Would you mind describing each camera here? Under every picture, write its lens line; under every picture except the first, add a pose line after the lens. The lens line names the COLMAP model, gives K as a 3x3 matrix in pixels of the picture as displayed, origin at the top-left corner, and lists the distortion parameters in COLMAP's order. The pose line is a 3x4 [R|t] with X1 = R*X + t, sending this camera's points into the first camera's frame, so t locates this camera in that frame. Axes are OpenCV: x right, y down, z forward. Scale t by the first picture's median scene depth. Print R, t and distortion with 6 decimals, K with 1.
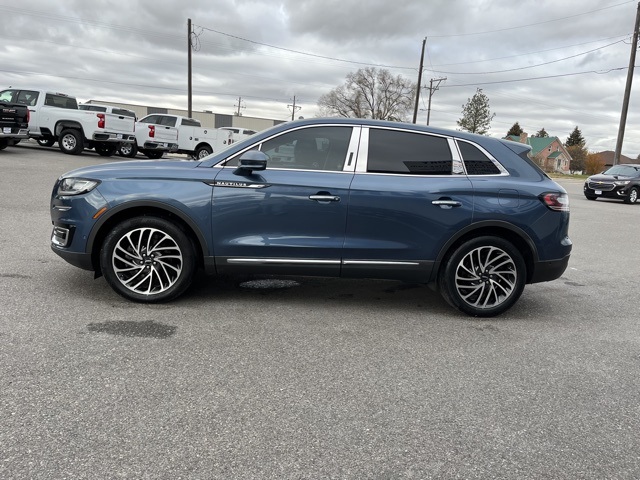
lens RADIAL K [[479.3, 0, 320.6], [0, 479.3, 229.7], [0, 0, 1]] dist [0.079199, -0.112772]
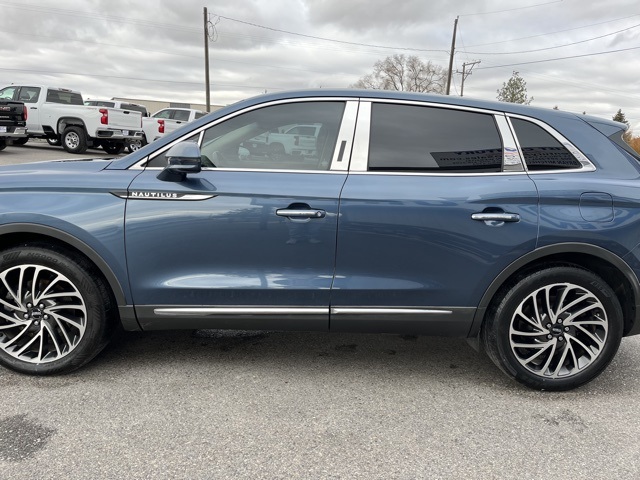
lens RADIAL K [[479.1, 0, 316.6], [0, 479.1, 233.2], [0, 0, 1]] dist [0.076139, -0.102923]
pose [[0.997293, -0.014107, -0.072162, 0.019370], [0.015703, 0.999643, 0.021601, -0.013562], [0.071831, -0.022675, 0.997159, 0.092497]]
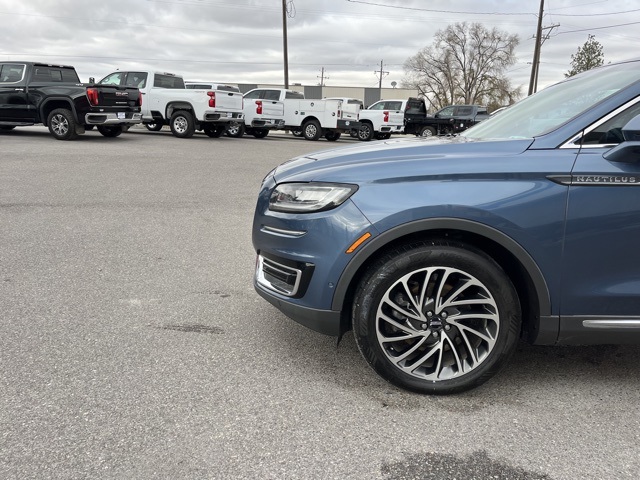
lens RADIAL K [[479.1, 0, 316.6], [0, 479.1, 233.2], [0, 0, 1]] dist [0.076139, -0.102923]
pose [[0.984655, -0.022938, -0.172997, -0.099505], [0.034285, 0.997431, 0.062892, -0.020223], [0.171110, -0.067858, 0.982912, 0.108802]]
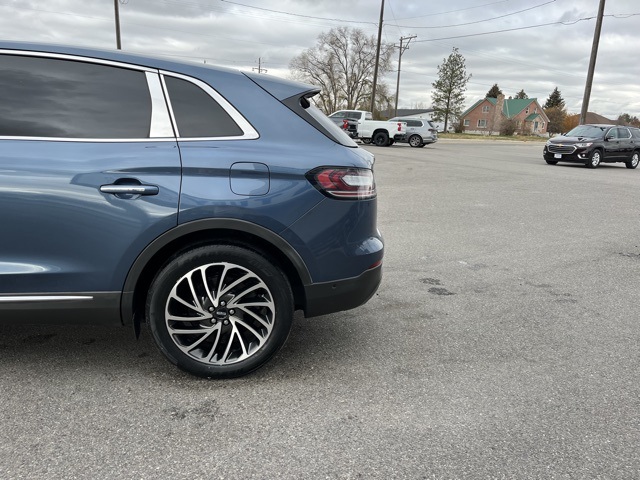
lens RADIAL K [[479.1, 0, 316.6], [0, 479.1, 233.2], [0, 0, 1]] dist [0.076139, -0.102923]
pose [[0.999515, -0.021853, 0.022191, 0.121949], [0.020162, 0.997071, 0.073770, -0.011154], [-0.023738, -0.073287, 0.997028, 0.114540]]
